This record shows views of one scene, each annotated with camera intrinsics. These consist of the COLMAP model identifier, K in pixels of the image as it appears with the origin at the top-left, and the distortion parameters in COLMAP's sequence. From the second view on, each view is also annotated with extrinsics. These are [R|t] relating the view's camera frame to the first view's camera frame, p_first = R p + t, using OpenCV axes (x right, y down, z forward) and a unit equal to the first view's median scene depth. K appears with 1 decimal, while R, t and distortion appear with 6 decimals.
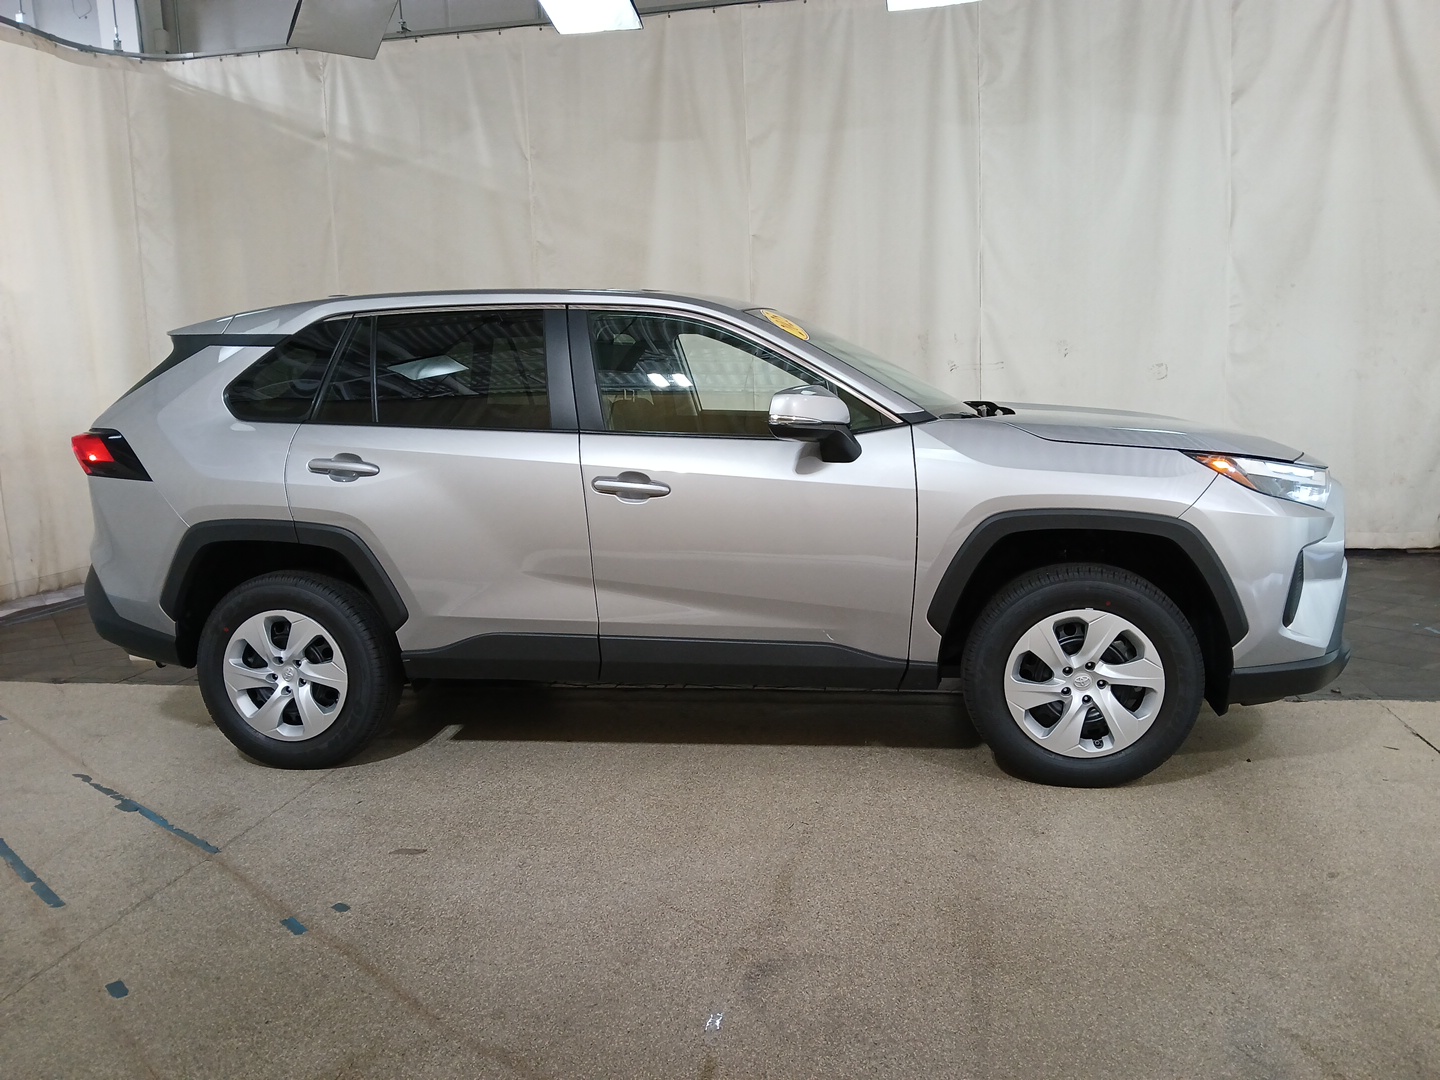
lens RADIAL K [[1116.6, 0, 723.7], [0, 1116.6, 555.5], [0, 0, 1]] dist [-0.005887, 0.001488]
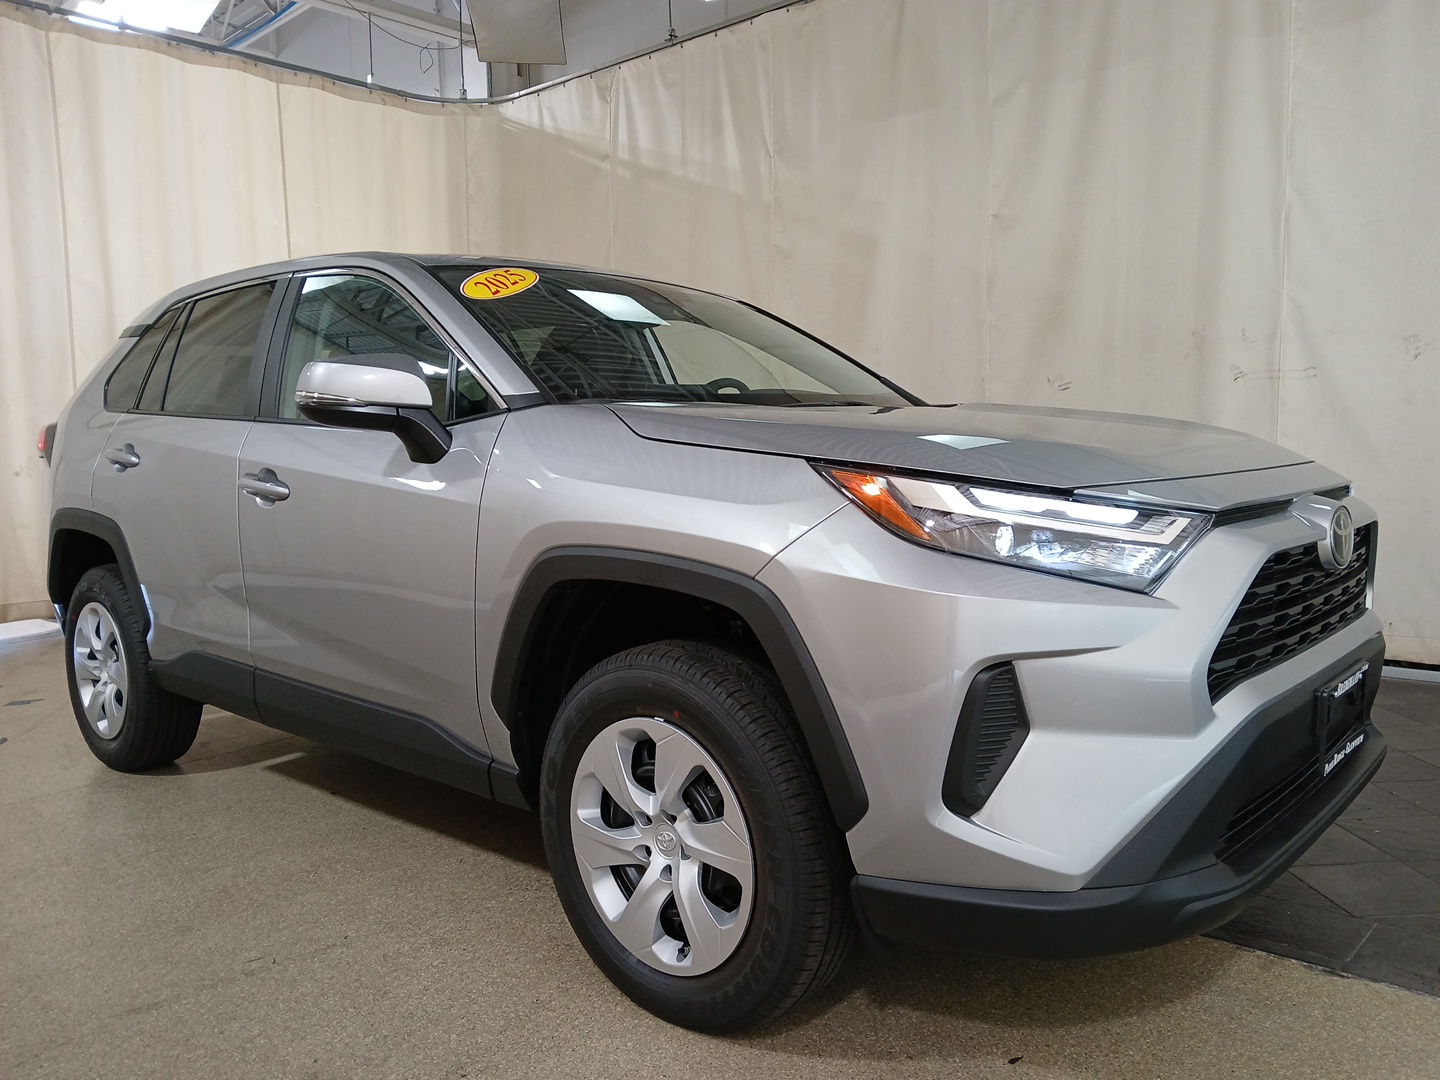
lens RADIAL K [[1109.7, 0, 720.4], [0, 1109.7, 548.1], [0, 0, 1]] dist [0.054044, -0.088589]
pose [[0.852284, 0.071906, -0.518113, 0.300355], [-0.095663, 0.995228, -0.019242, -0.015676], [0.514256, 0.065964, 0.855096, 0.232331]]
